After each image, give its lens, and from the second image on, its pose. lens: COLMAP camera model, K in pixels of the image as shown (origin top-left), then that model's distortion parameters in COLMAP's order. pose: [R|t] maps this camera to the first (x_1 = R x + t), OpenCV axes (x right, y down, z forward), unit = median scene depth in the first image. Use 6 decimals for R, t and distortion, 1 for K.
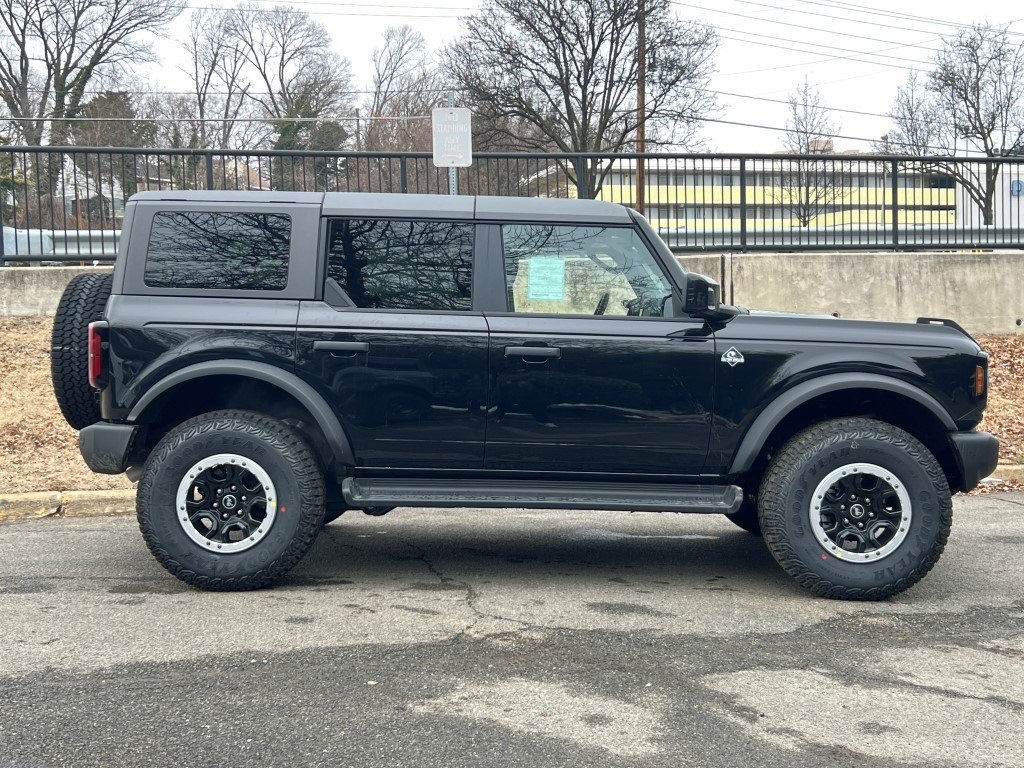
lens RADIAL K [[1189.1, 0, 512.0], [0, 1189.1, 384.0], [0, 0, 1]] dist [-0.003037, -0.009402]
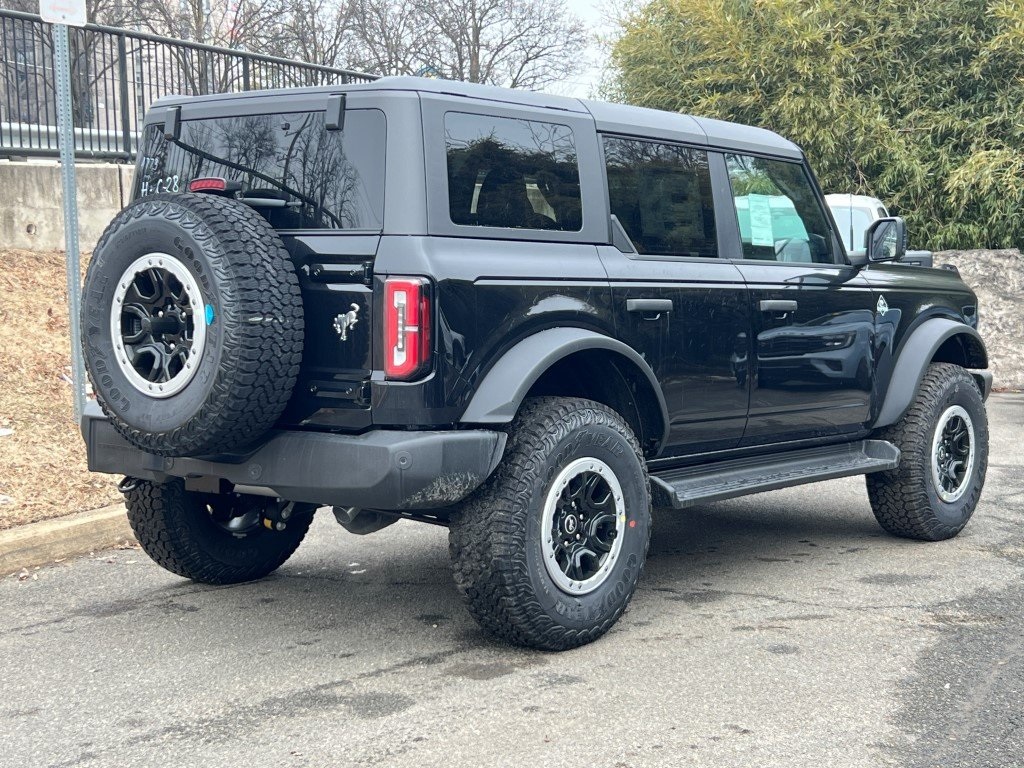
lens RADIAL K [[1574.8, 0, 512.0], [0, 1574.8, 384.0], [0, 0, 1]] dist [0.039942, -0.033550]
pose [[0.611369, -0.062285, 0.788890, -1.387550], [0.031980, 0.998028, 0.054014, -0.053626], [-0.790699, -0.007794, 0.612156, 0.611468]]
